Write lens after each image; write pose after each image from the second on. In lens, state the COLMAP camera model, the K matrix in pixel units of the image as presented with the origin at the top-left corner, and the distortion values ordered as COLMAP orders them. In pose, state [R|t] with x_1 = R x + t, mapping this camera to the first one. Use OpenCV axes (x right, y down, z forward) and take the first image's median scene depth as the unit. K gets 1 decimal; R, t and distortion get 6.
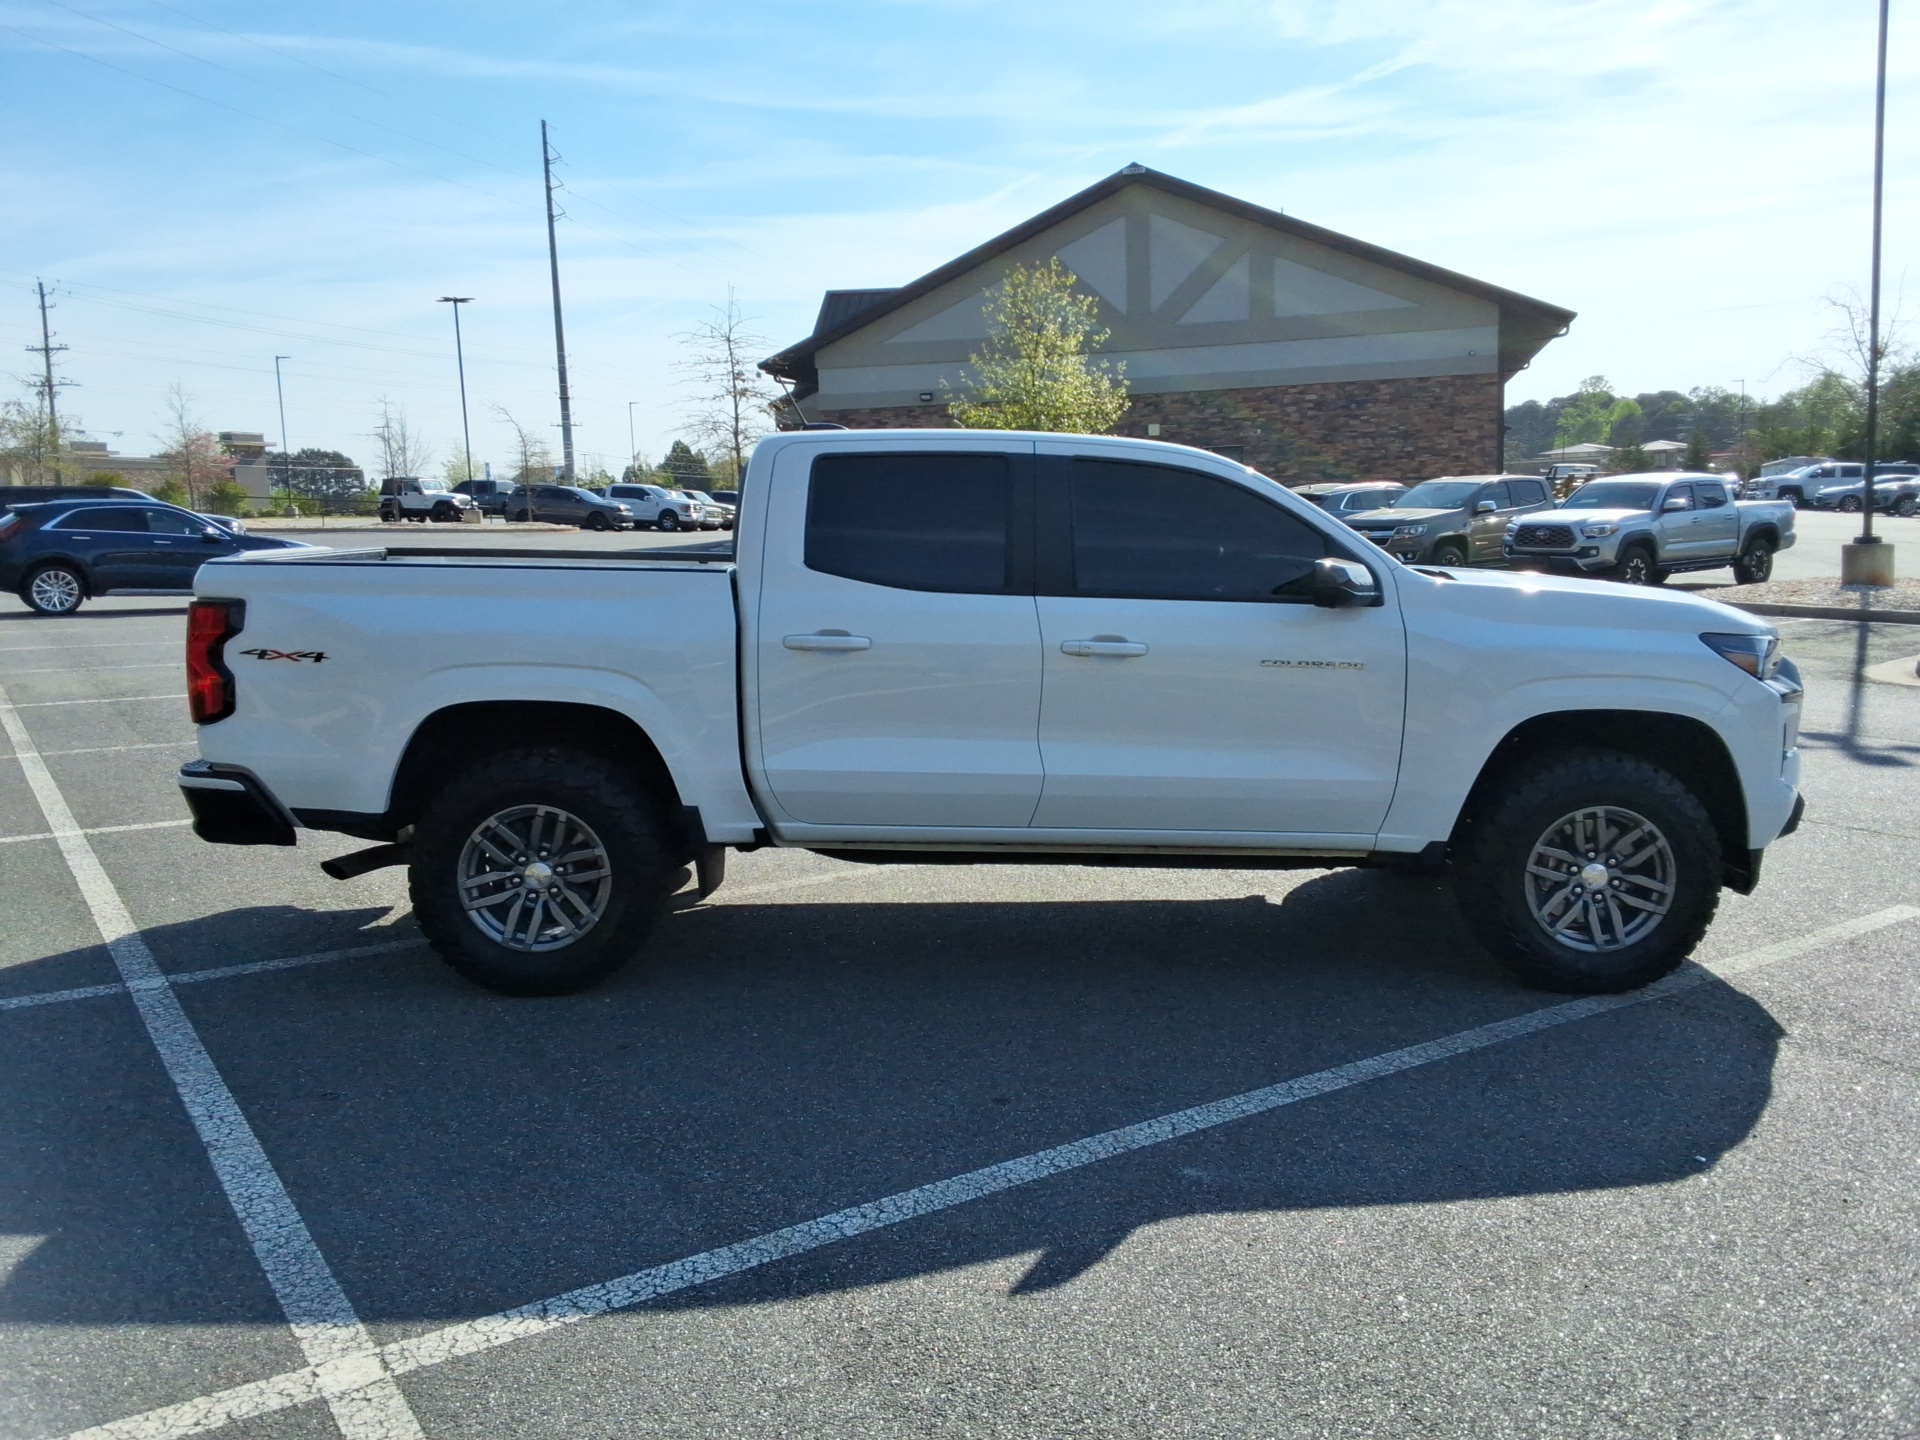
lens RADIAL K [[1563.0, 0, 972.1], [0, 1563.0, 691.3], [0, 0, 1]] dist [0.138373, -0.224866]
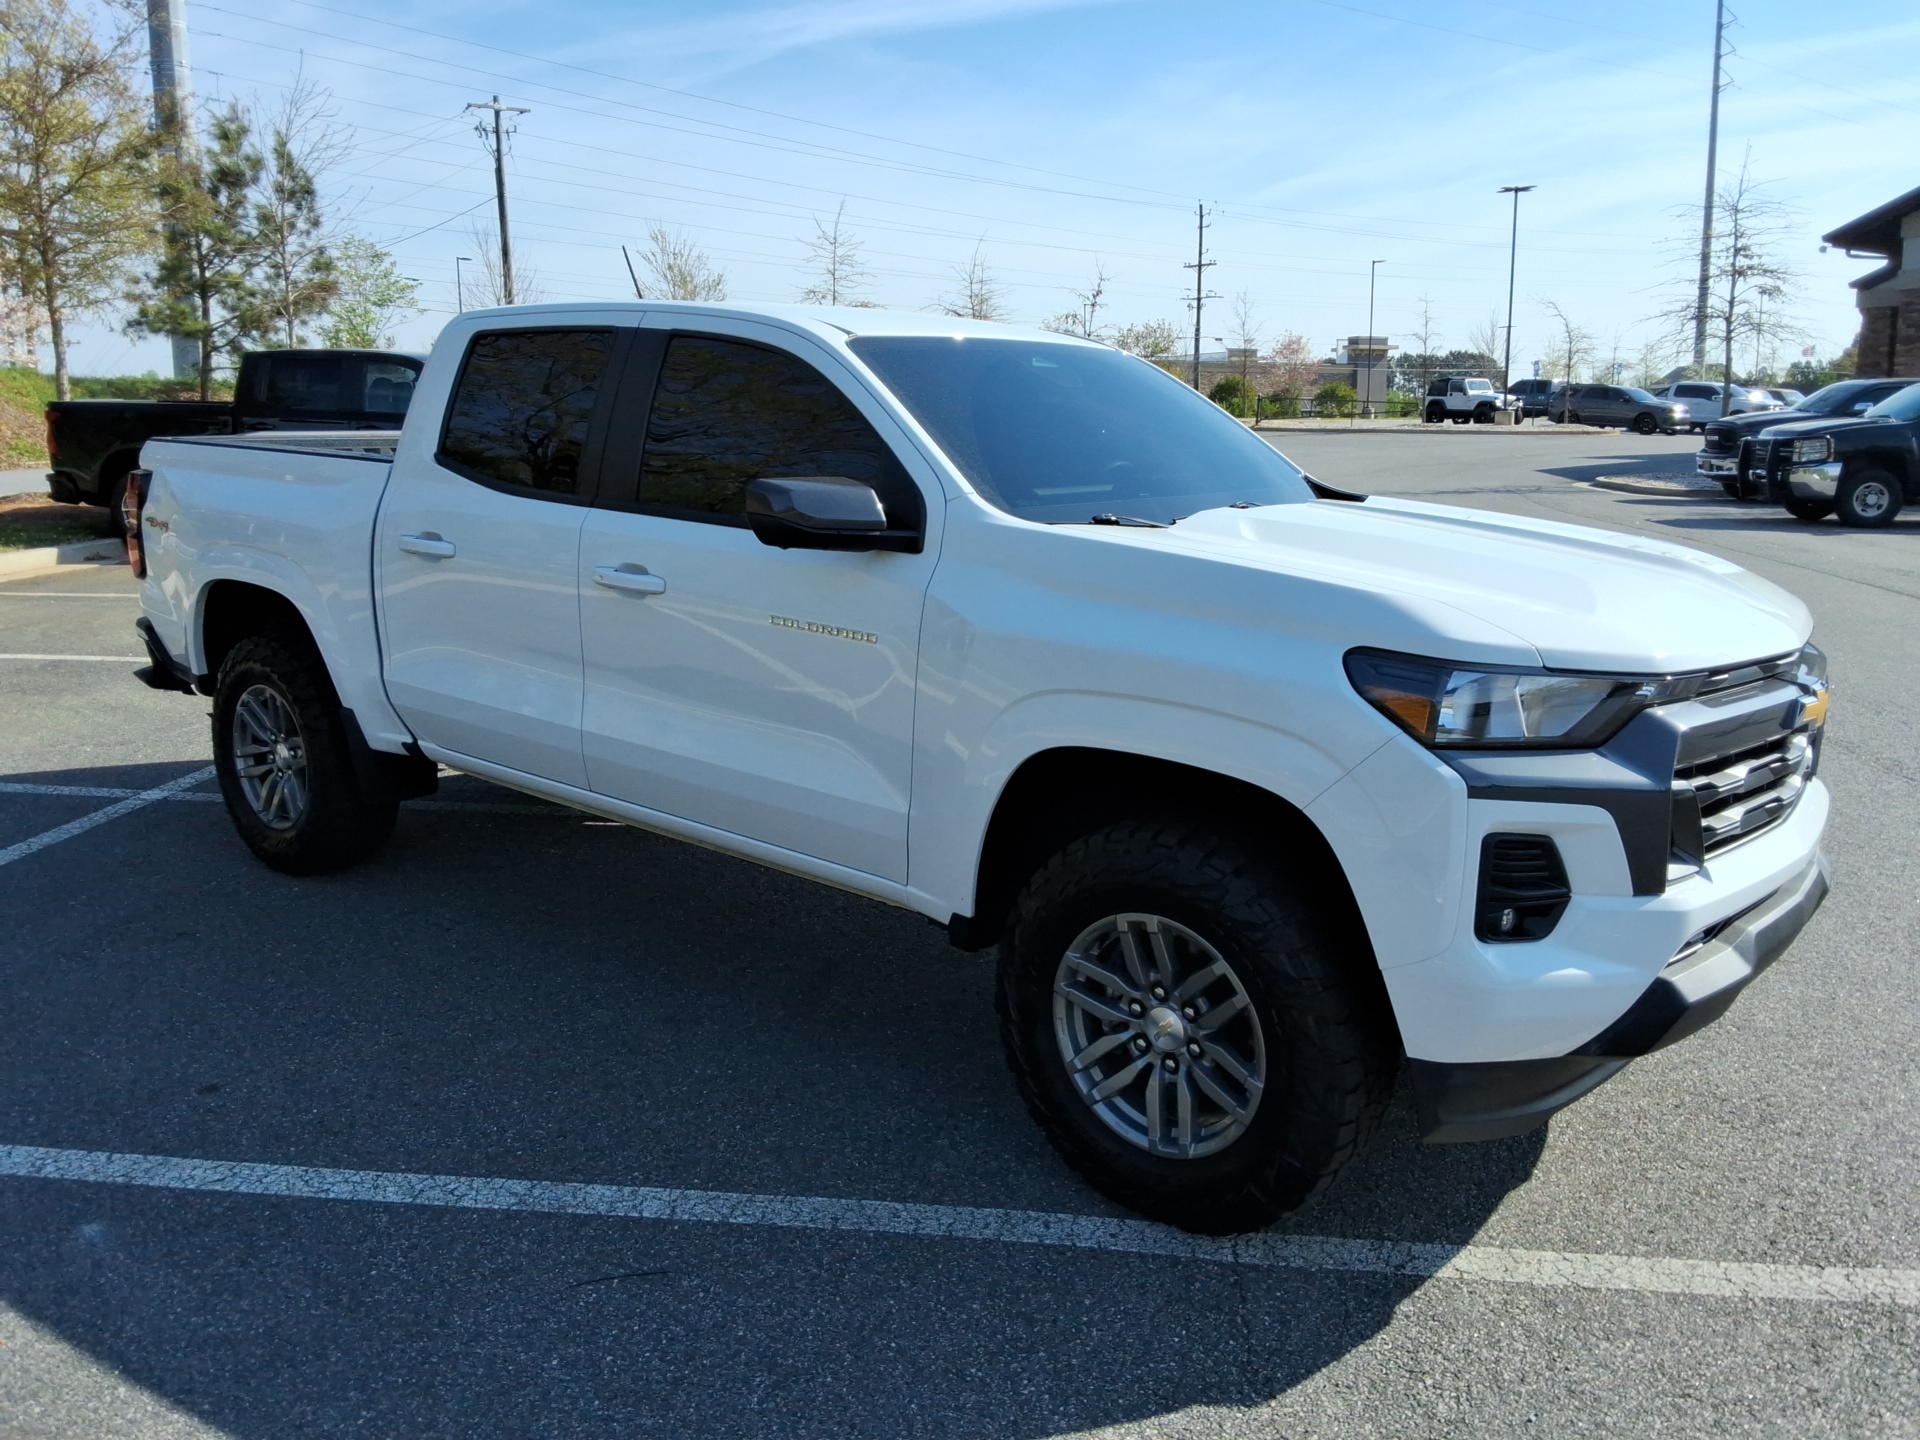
lens RADIAL K [[1561.5, 0, 967.9], [0, 1561.5, 682.9], [0, 0, 1]] dist [0.113176, -0.174970]
pose [[0.754707, 0.125401, -0.643966, 0.094482], [-0.089227, 0.992061, 0.088615, -0.007990], [0.649966, -0.009419, 0.759905, 0.067510]]
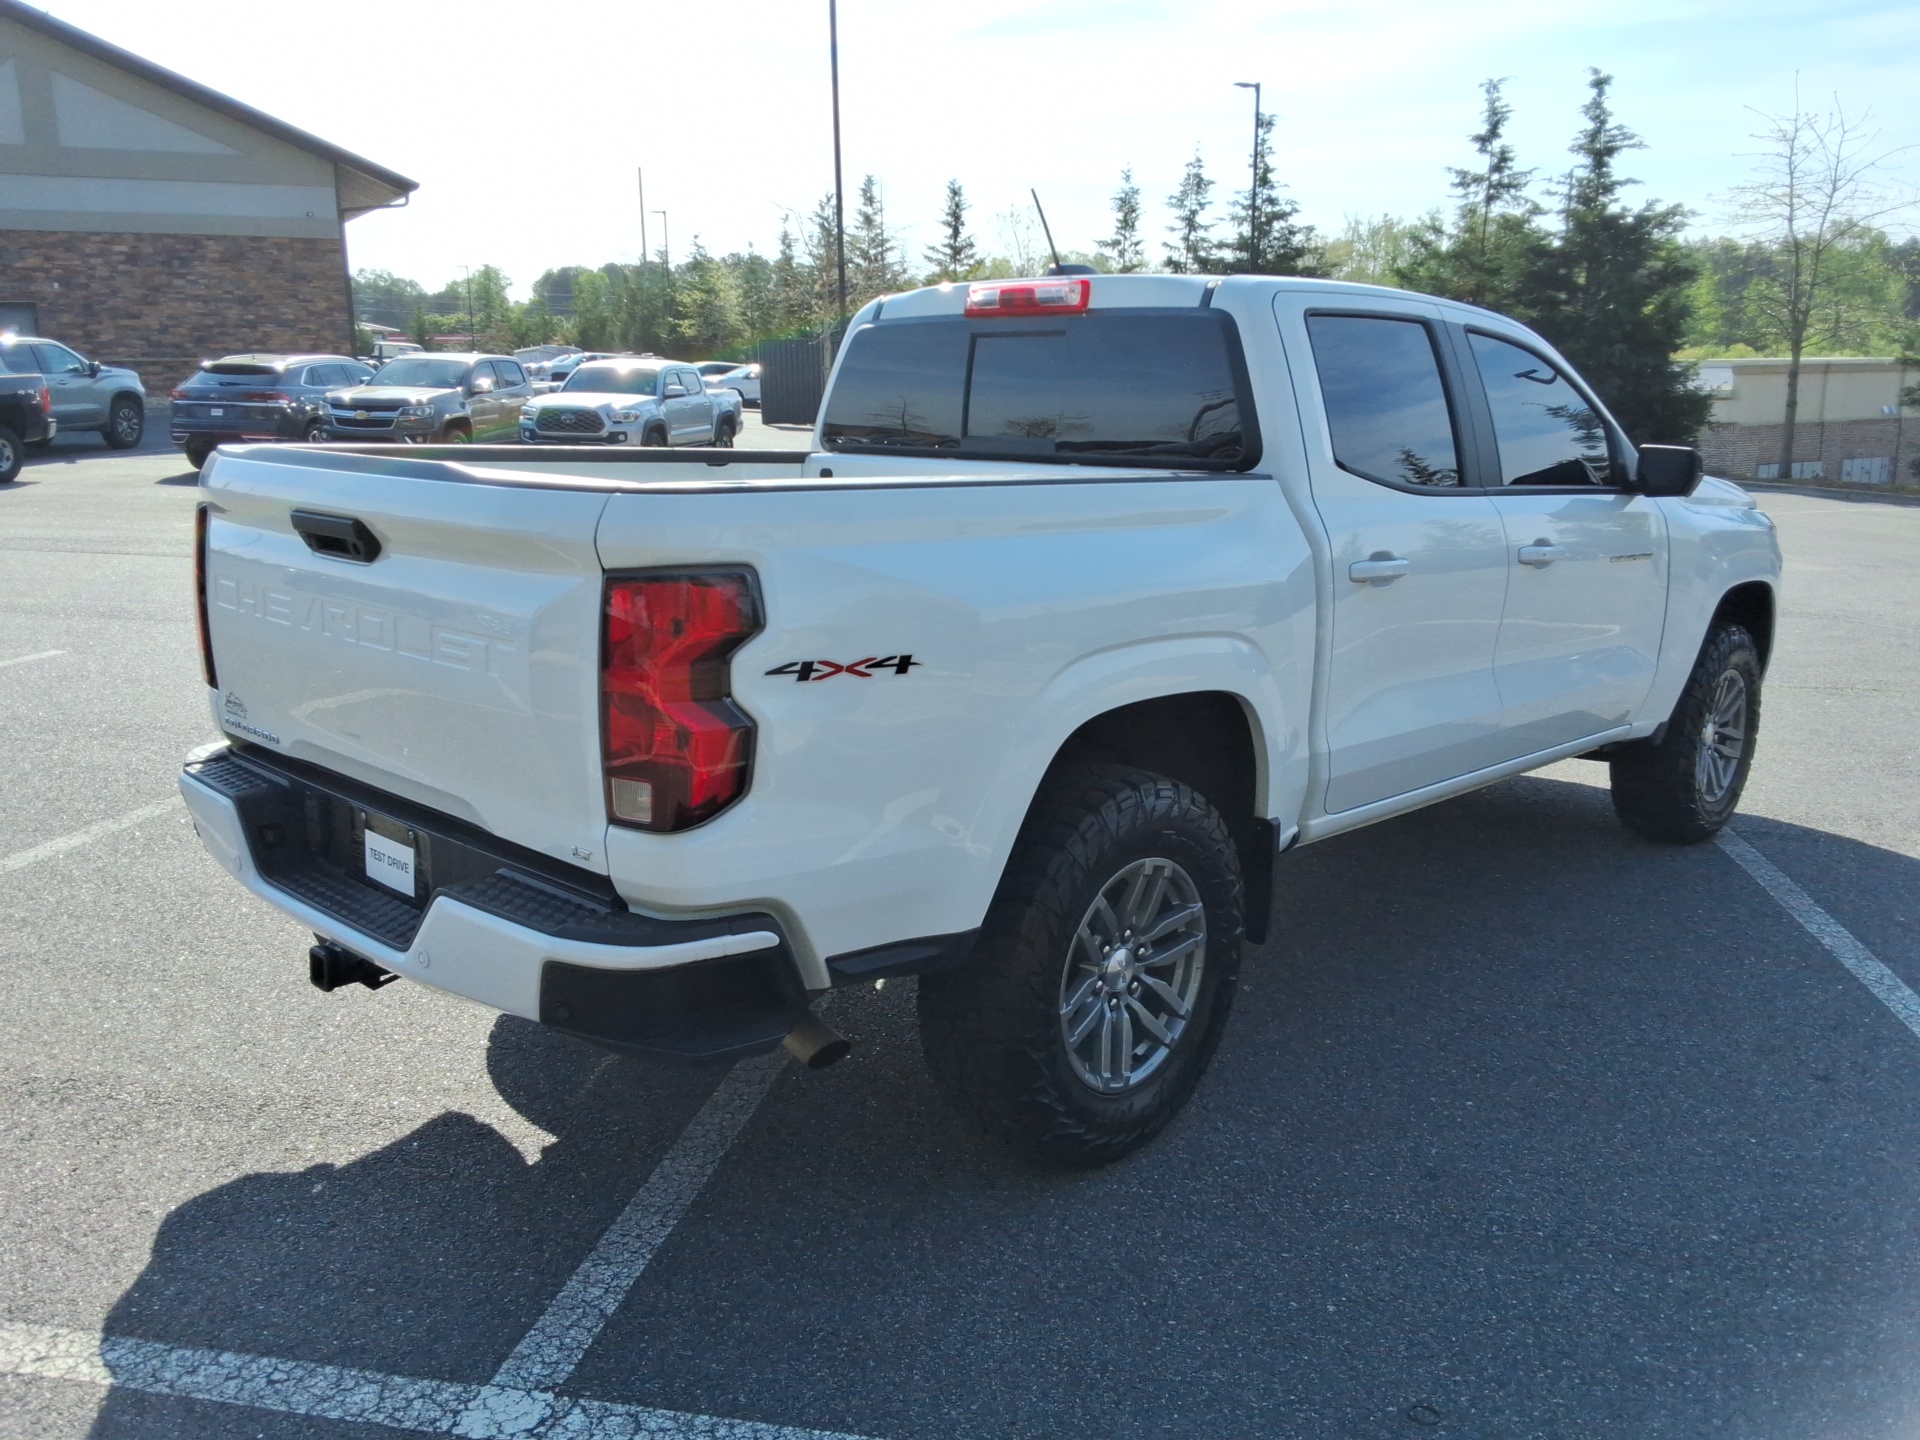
lens RADIAL K [[1557.3, 0, 986.8], [0, 1557.3, 679.9], [0, 0, 1]] dist [0.094961, -0.145483]
pose [[0.688295, -0.117286, 0.715887, -0.100132], [0.068187, 0.992934, 0.097117, -0.008505], [-0.722219, -0.018030, 0.691429, 0.080925]]
